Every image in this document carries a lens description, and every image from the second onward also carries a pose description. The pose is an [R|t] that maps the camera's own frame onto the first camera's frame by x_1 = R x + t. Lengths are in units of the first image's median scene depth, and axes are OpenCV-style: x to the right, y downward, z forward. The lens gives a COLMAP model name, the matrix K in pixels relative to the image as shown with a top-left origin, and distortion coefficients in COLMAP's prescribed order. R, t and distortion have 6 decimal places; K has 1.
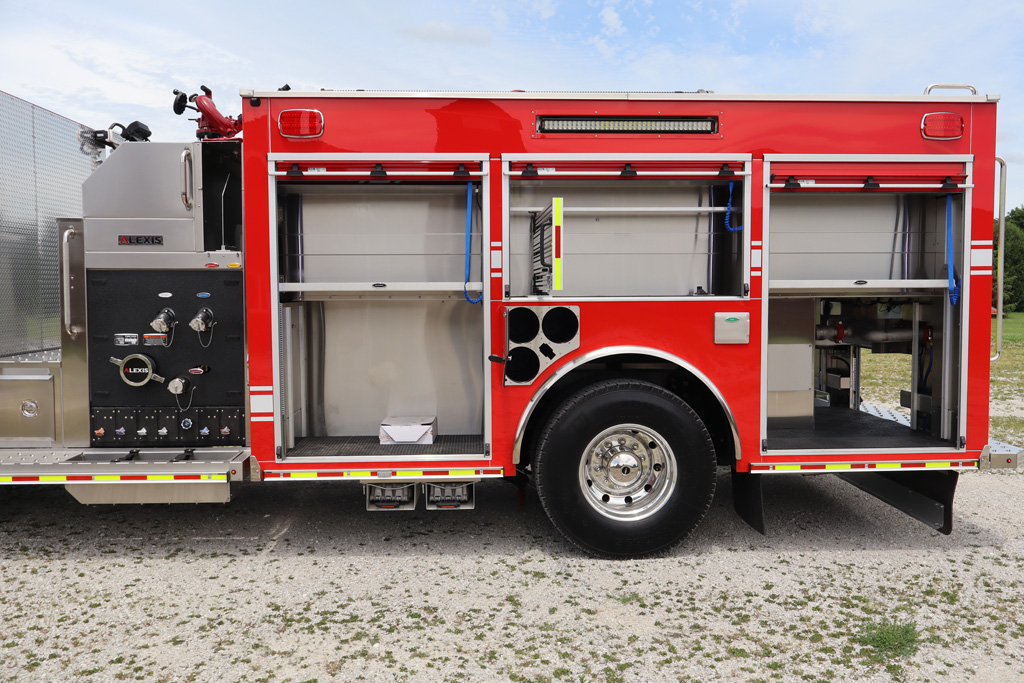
lens RADIAL K [[860.6, 0, 505.2], [0, 860.6, 340.8], [0, 0, 1]] dist [-0.005460, 0.012323]
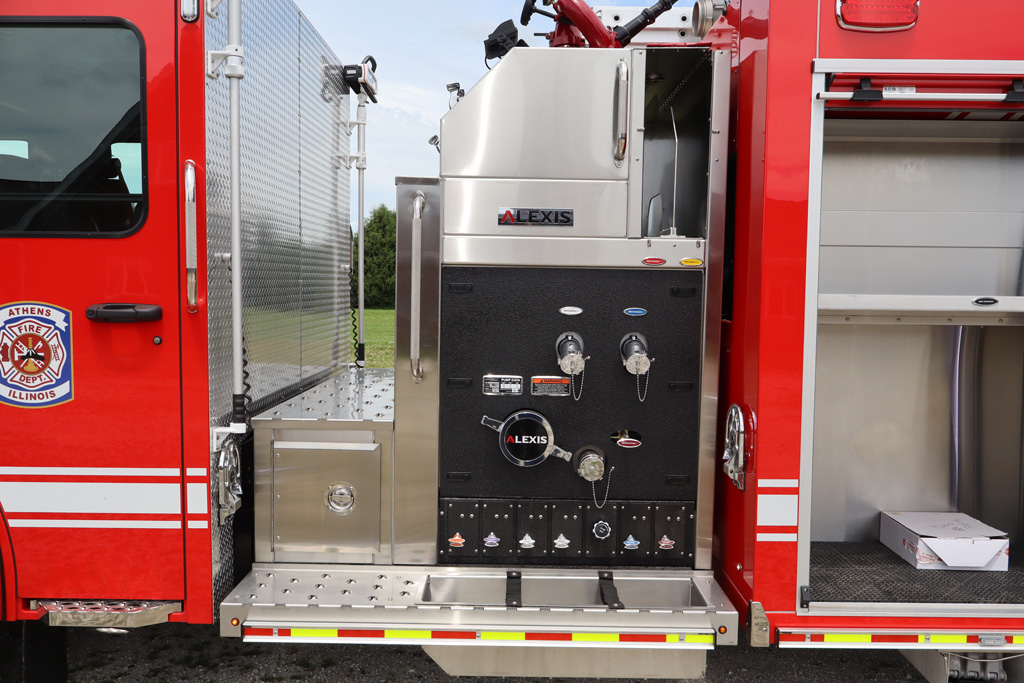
lens RADIAL K [[860.6, 0, 519.0], [0, 860.6, 340.3], [0, 0, 1]] dist [-0.005460, 0.012323]
pose [[0.998913, 0.015458, -0.043978, -0.412223], [-0.015217, 0.999867, 0.005803, -0.036694], [0.044062, -0.005127, 0.999016, 0.418615]]
